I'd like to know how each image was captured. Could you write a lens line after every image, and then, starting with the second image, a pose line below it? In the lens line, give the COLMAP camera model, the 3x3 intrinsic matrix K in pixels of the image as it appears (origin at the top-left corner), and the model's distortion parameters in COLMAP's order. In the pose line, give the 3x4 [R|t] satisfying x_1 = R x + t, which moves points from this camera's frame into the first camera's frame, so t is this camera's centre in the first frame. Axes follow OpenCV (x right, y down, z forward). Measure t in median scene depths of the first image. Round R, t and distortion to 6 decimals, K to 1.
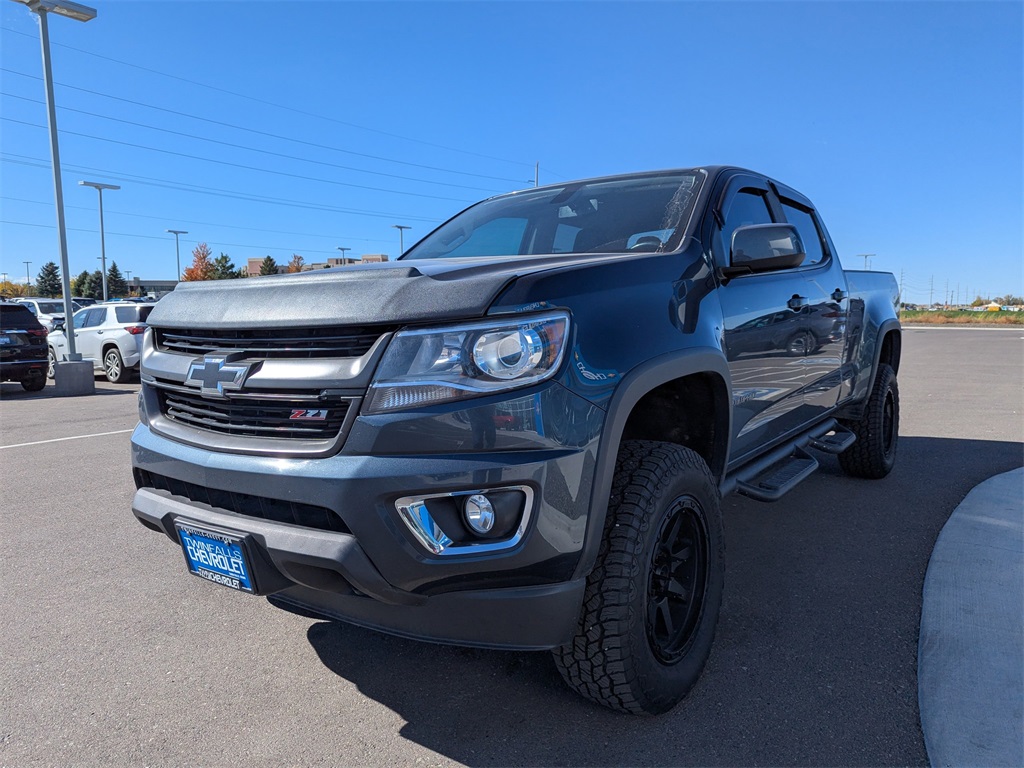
lens RADIAL K [[727.1, 0, 517.5], [0, 727.1, 378.1], [0, 0, 1]] dist [0.044194, -0.040016]
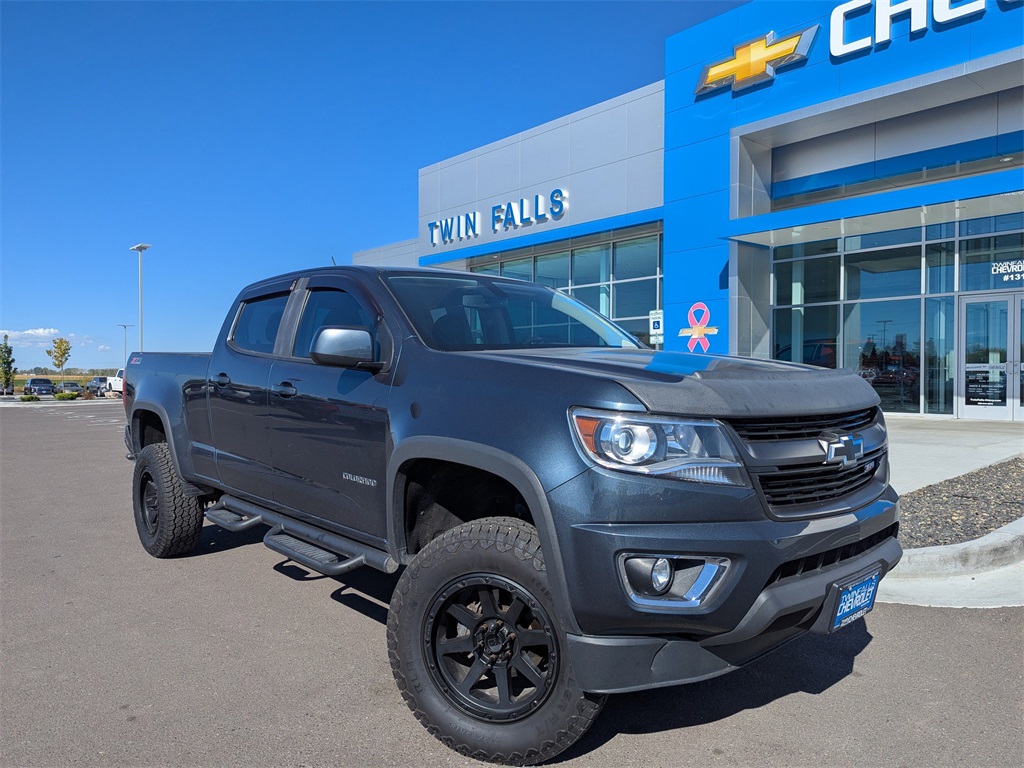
lens RADIAL K [[725.6, 0, 504.3], [0, 725.6, 387.1], [0, 0, 1]] dist [0.072686, -0.073502]
pose [[0.227095, -0.009723, 0.973824, -1.179215], [0.088720, 0.995999, -0.010744, -0.099218], [-0.969823, 0.088838, 0.227049, 0.853858]]
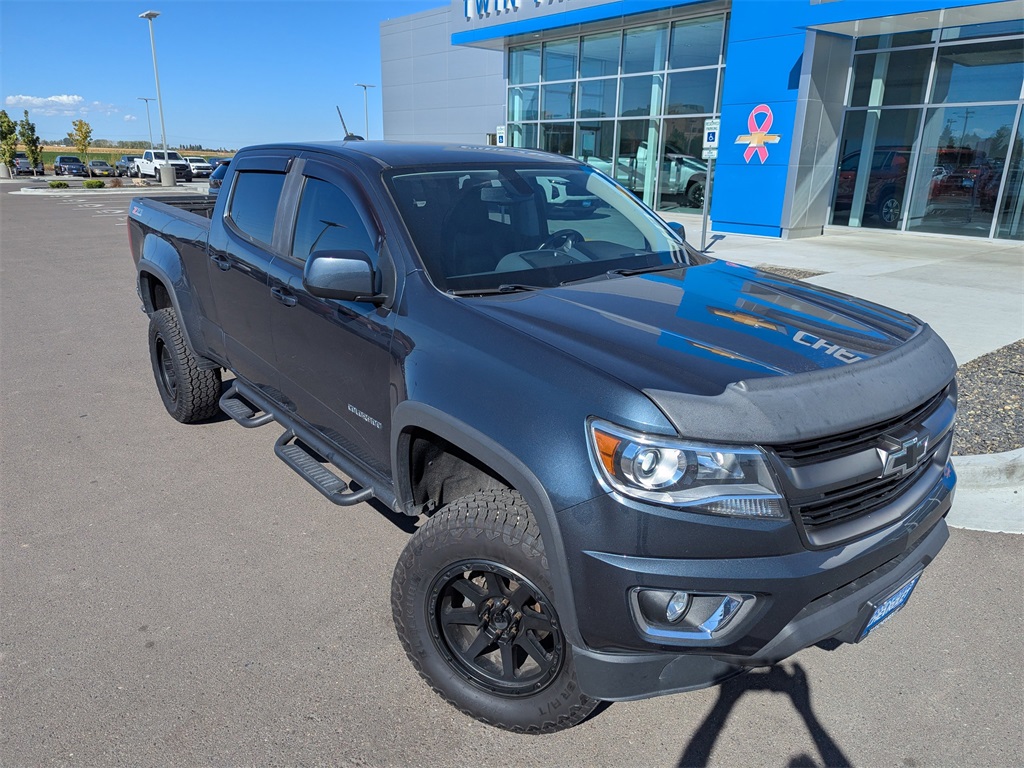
lens RADIAL K [[725.6, 0, 504.3], [0, 725.6, 387.1], [0, 0, 1]] dist [0.072686, -0.073502]
pose [[0.278064, -0.279101, 0.919121, -1.035560], [0.067922, 0.960175, 0.271019, -0.294773], [-0.958158, -0.012932, 0.285948, 0.846969]]
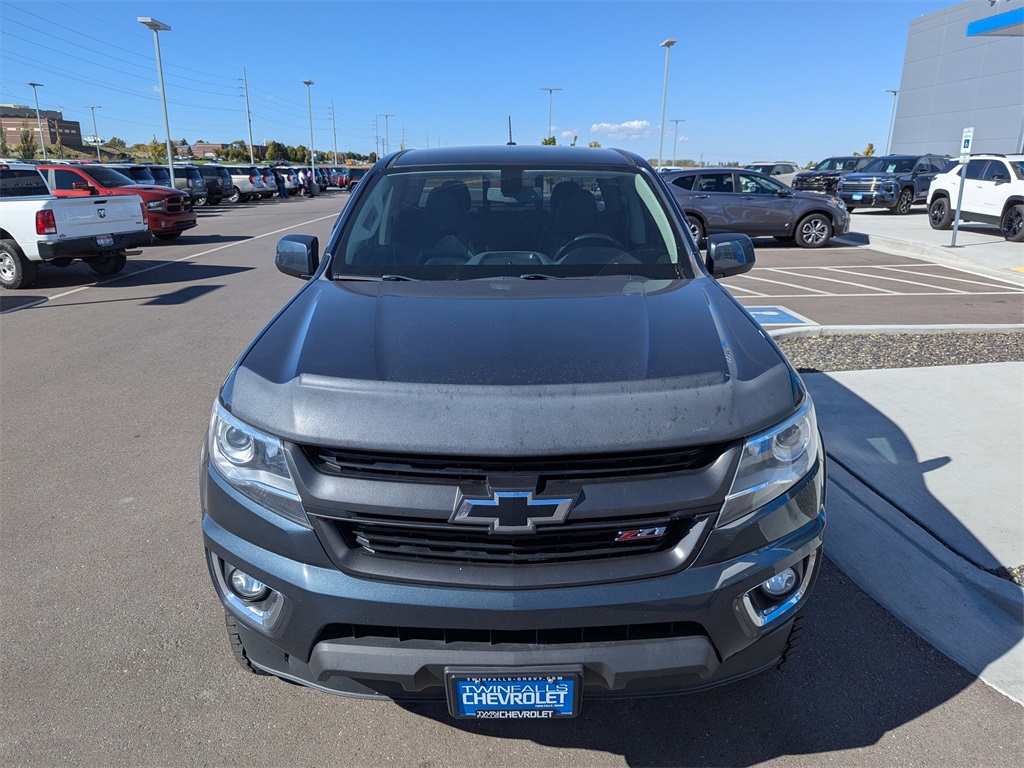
lens RADIAL K [[729.4, 0, 512.0], [0, 729.4, 384.0], [0, 0, 1]] dist [0.047317, -0.045341]
pose [[0.812577, -0.155722, 0.561667, -0.591449], [0.040094, 0.976300, 0.212675, -0.224771], [-0.581473, -0.150296, 0.799562, 0.222562]]
